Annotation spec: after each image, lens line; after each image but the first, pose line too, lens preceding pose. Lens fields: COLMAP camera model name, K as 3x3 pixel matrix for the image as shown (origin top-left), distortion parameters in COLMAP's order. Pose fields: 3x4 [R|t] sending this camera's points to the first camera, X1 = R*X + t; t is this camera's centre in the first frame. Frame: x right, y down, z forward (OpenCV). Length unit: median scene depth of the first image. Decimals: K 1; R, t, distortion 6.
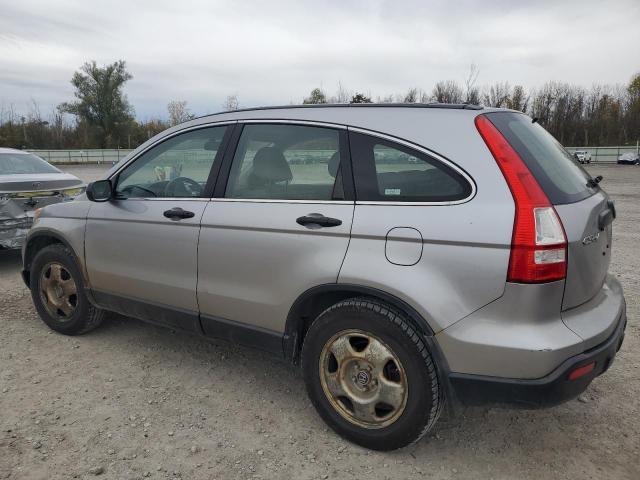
lens RADIAL K [[507.7, 0, 316.0], [0, 507.7, 239.5], [0, 0, 1]] dist [0.015142, 0.011666]
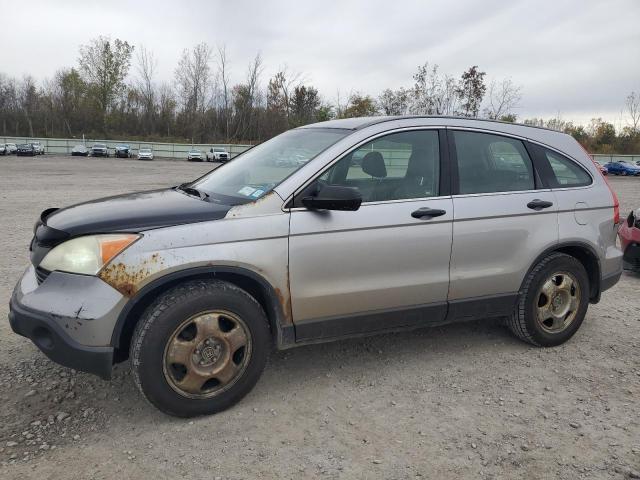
lens RADIAL K [[507.7, 0, 316.0], [0, 507.7, 239.5], [0, 0, 1]] dist [0.015142, 0.011666]
pose [[0.485847, -0.134331, 0.863659, -1.295816], [0.118388, 0.989127, 0.087247, -0.115746], [-0.865989, 0.059858, 0.496468, 0.694138]]
